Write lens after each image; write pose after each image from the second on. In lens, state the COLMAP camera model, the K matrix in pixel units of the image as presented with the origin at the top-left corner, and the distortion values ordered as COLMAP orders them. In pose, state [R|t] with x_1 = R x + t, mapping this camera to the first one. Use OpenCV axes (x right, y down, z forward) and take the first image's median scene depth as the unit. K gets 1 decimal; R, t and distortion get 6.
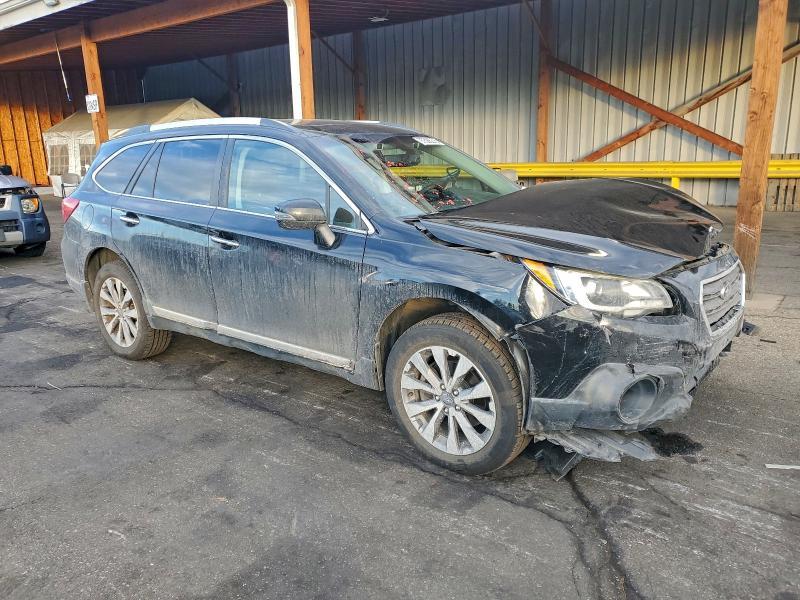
lens RADIAL K [[616.9, 0, 400.0], [0, 616.9, 300.0], [0, 0, 1]] dist [0.011475, 0.004227]
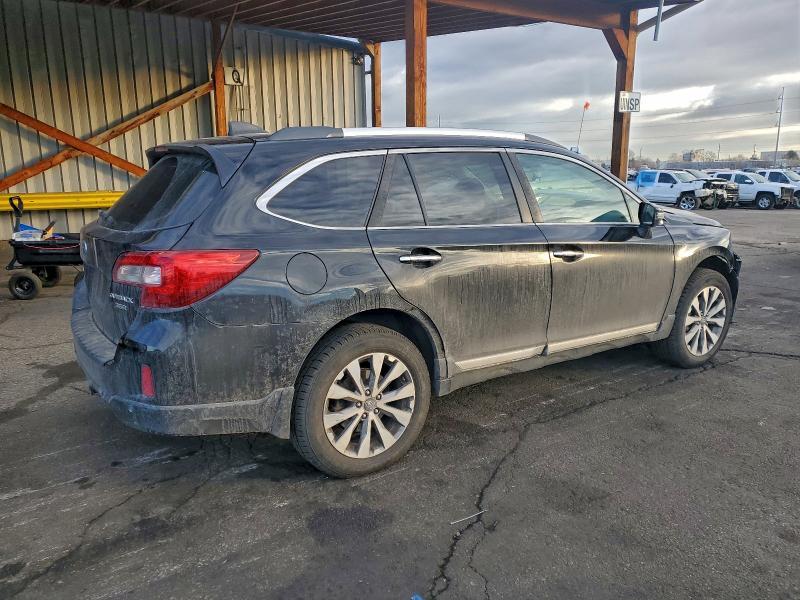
lens RADIAL K [[616.9, 0, 400.0], [0, 616.9, 300.0], [0, 0, 1]] dist [0.011475, 0.004227]
pose [[0.318627, -0.177920, 0.931032, -1.133193], [0.229321, 0.967517, 0.106412, -0.165951], [-0.919722, 0.179599, 0.349077, 0.788763]]
